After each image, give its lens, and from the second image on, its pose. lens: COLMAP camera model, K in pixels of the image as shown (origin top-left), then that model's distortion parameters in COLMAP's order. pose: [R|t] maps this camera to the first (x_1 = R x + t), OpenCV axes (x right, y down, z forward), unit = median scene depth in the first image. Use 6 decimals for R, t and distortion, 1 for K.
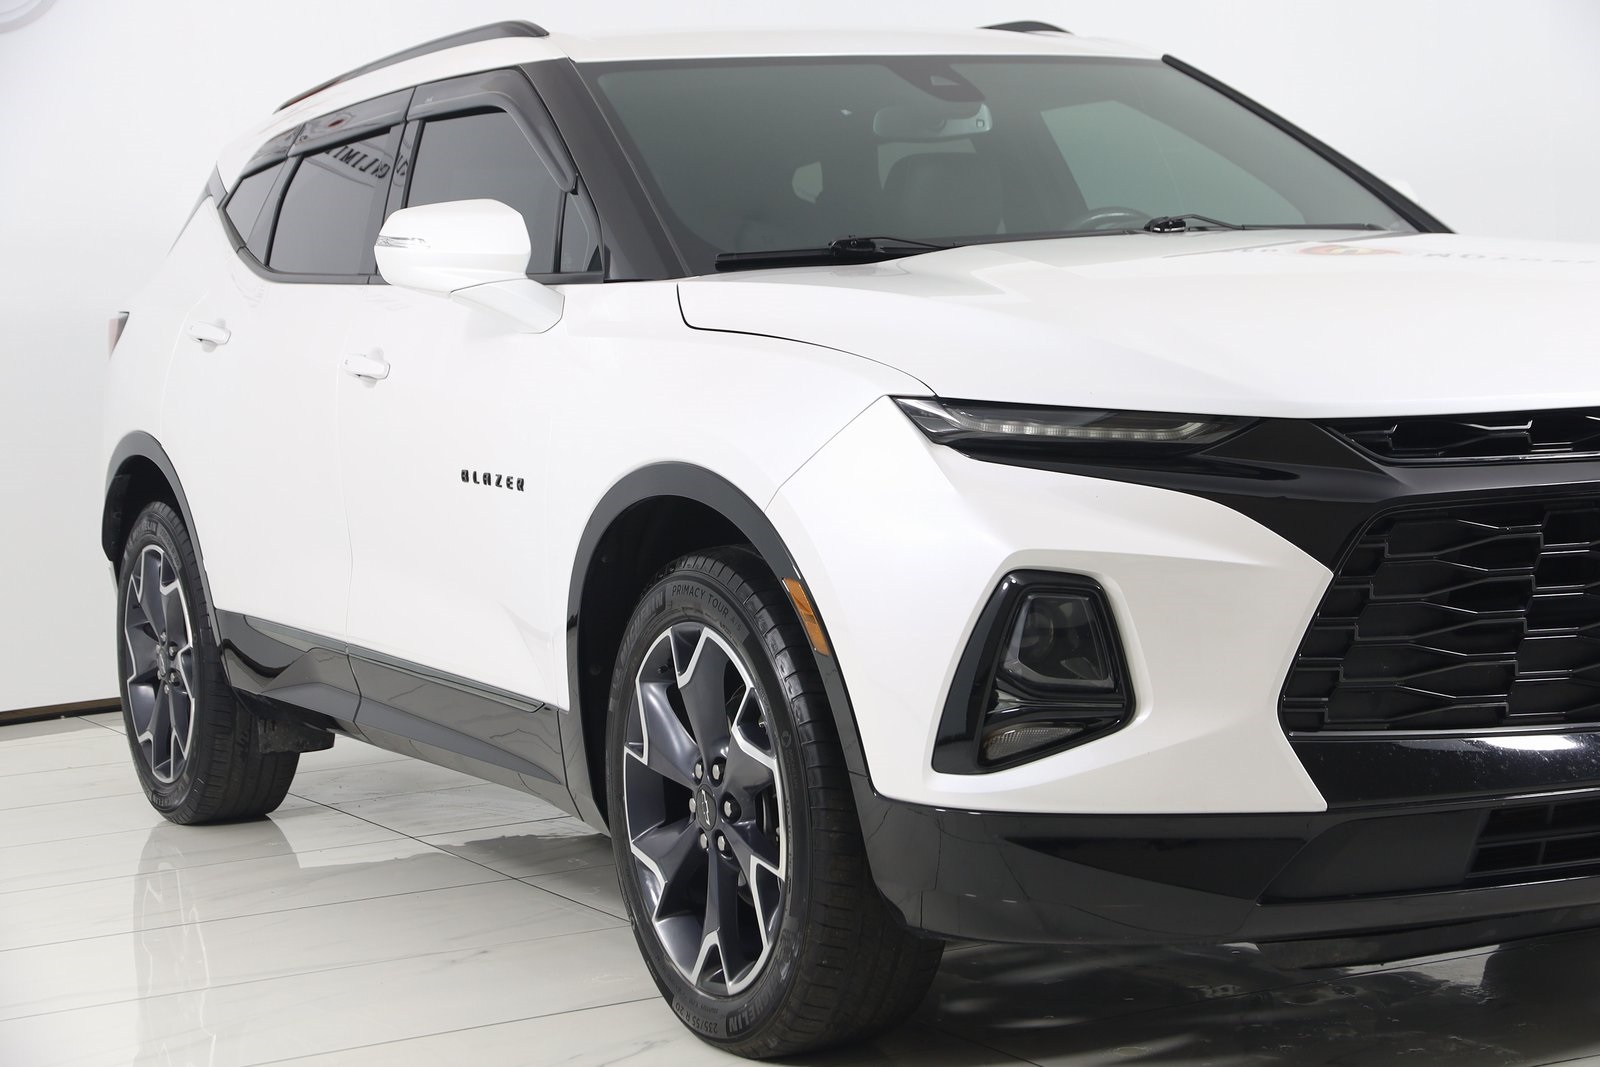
lens RADIAL K [[3060.3, 0, 800.0], [0, 3060.3, 533.5], [0, 0, 1]] dist [0.008279, 0.134019]
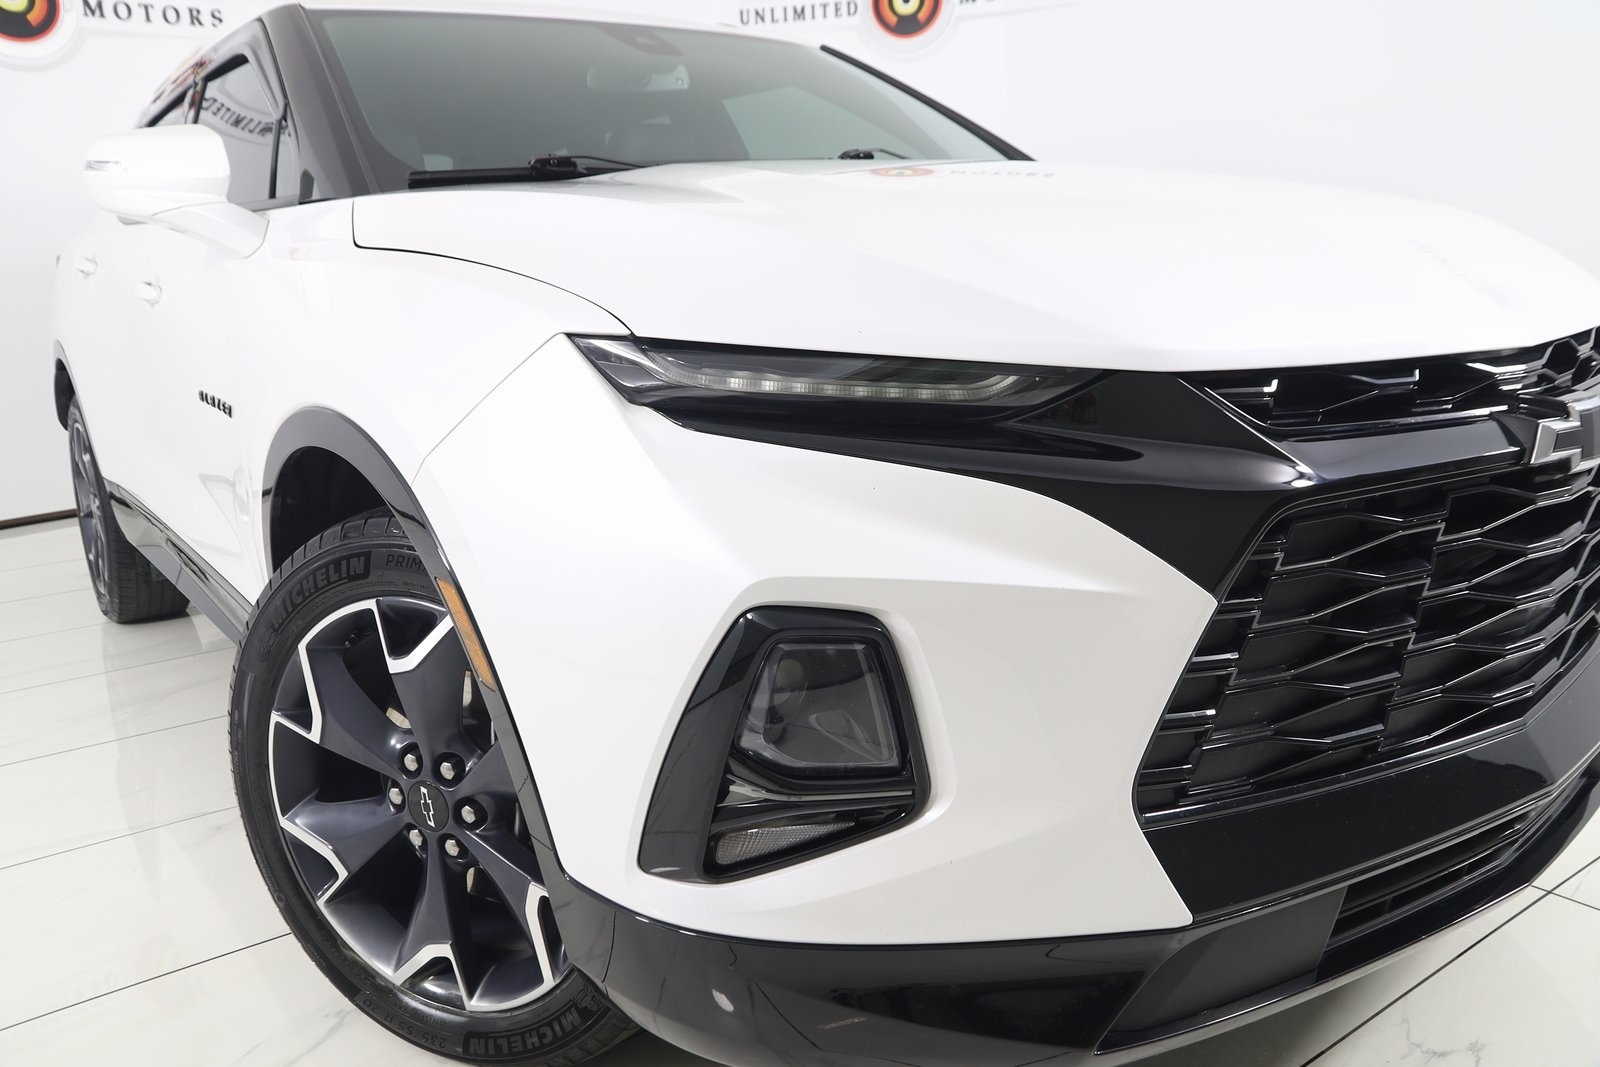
lens RADIAL K [[1259.0, 0, 827.1], [0, 1259.0, 529.5], [0, 0, 1]] dist [-0.065938, 0.009100]
pose [[0.984155, -0.027759, 0.175123, 0.037175], [0.003793, 0.990739, 0.135726, -0.039951], [-0.177269, -0.132911, 0.975146, 0.712843]]
